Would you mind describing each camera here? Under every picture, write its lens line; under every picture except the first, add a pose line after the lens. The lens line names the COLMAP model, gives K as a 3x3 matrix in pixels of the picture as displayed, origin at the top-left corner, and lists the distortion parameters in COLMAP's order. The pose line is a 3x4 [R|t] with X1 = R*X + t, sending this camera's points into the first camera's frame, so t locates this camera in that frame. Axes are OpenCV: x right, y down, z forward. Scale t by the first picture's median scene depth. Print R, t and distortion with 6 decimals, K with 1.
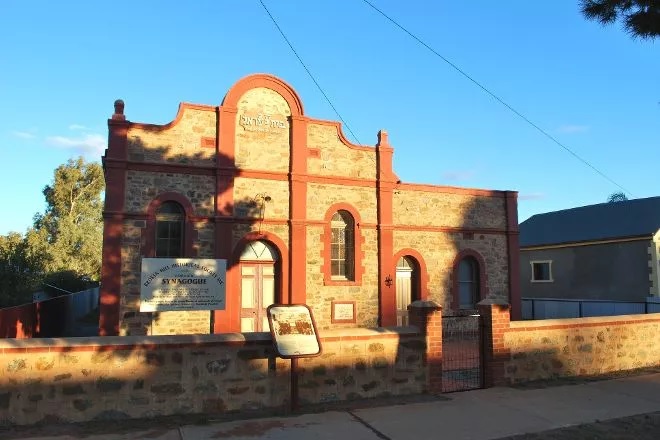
lens RADIAL K [[488.0, 0, 330.3], [0, 488.0, 221.7], [0, 0, 1]] dist [-0.015181, -0.005443]
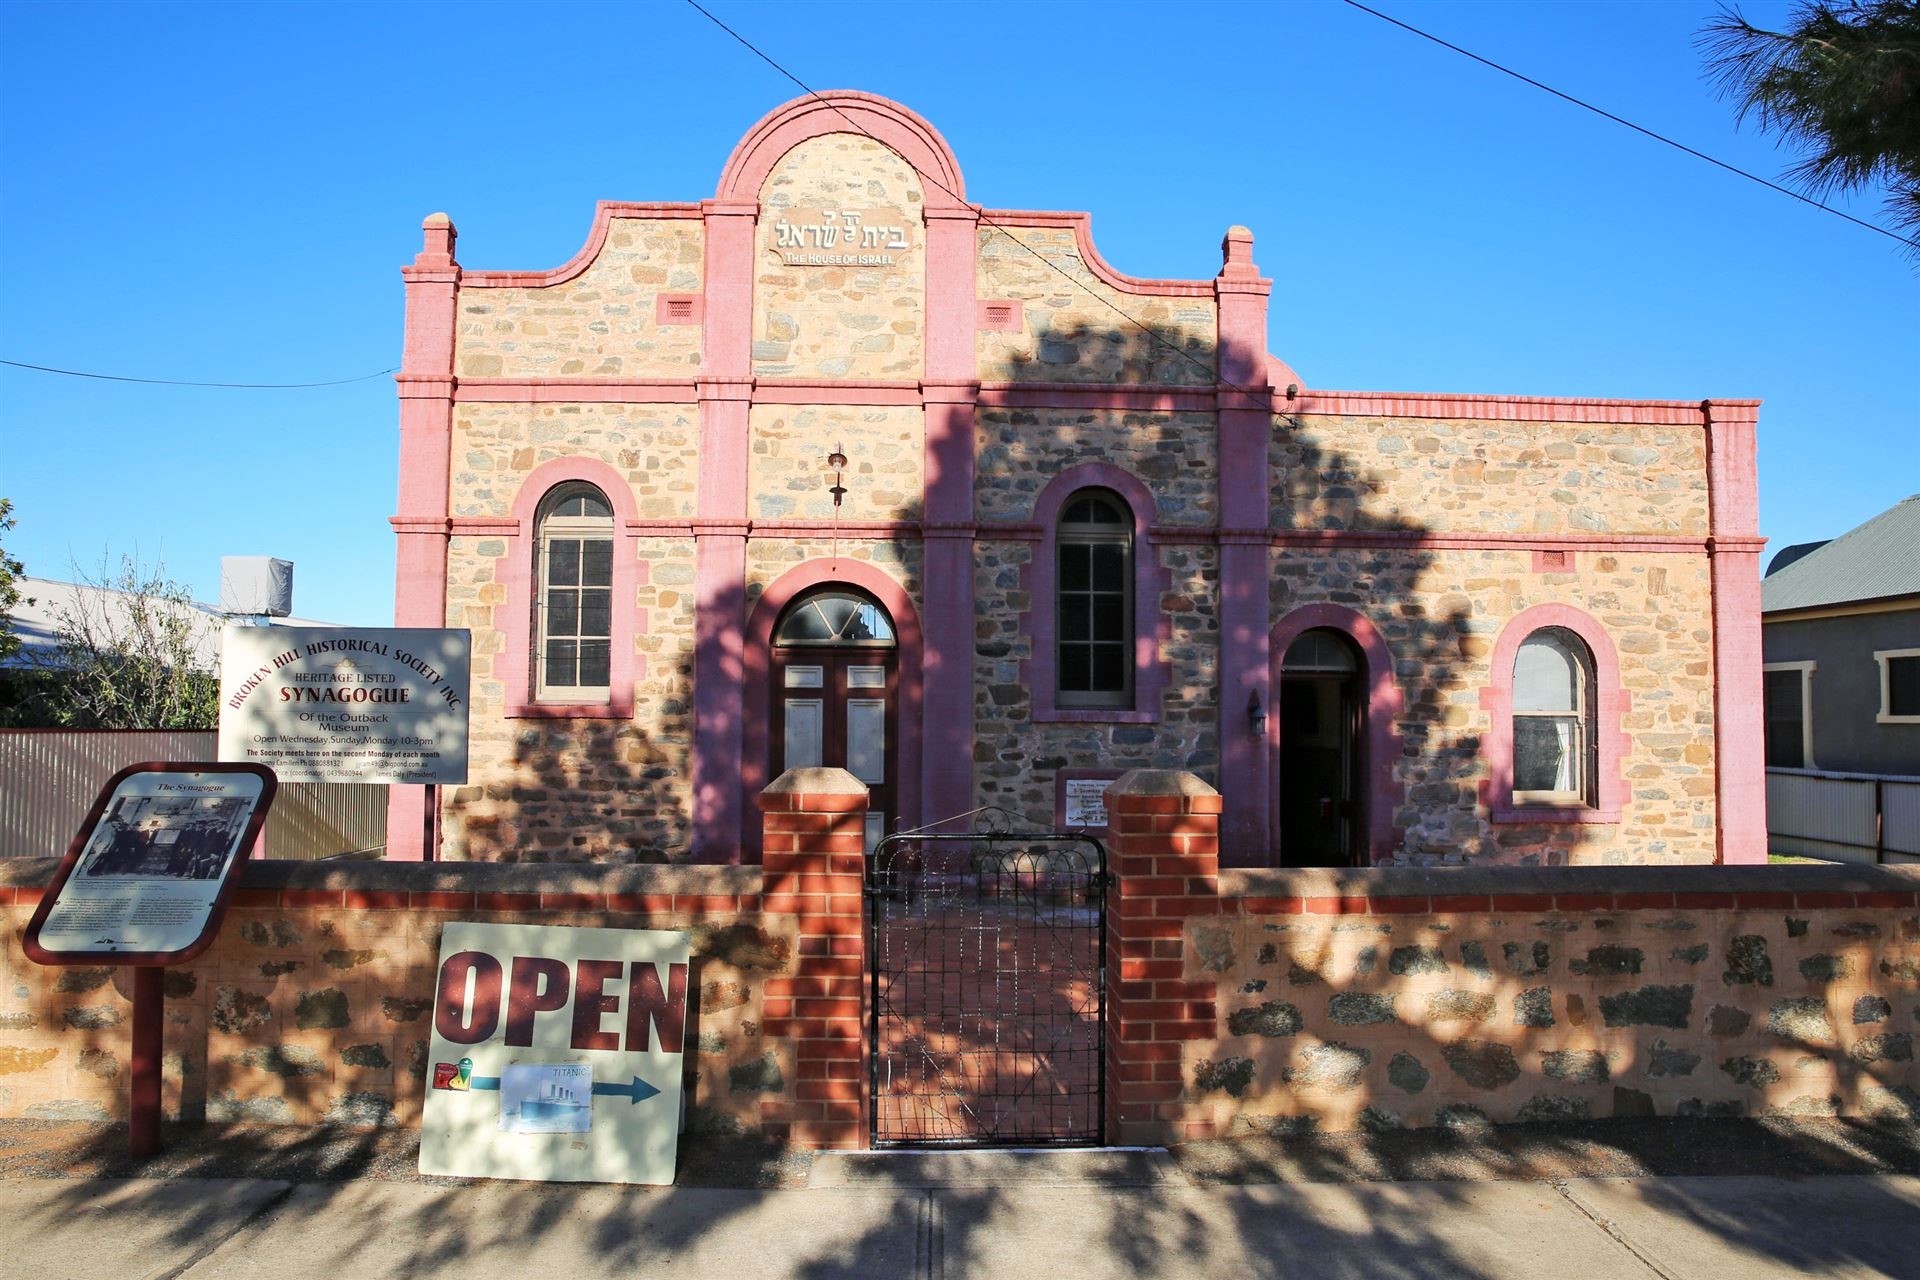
lens RADIAL K [[1238.6, 0, 961.0], [0, 1238.6, 641.0], [0, 0, 1]] dist [-0.050468, 0.003090]
pose [[0.945137, -0.011228, -0.326480, 0.215576], [0.030348, 0.998105, 0.053531, 0.031904], [0.325260, -0.060503, 0.943687, 0.210362]]
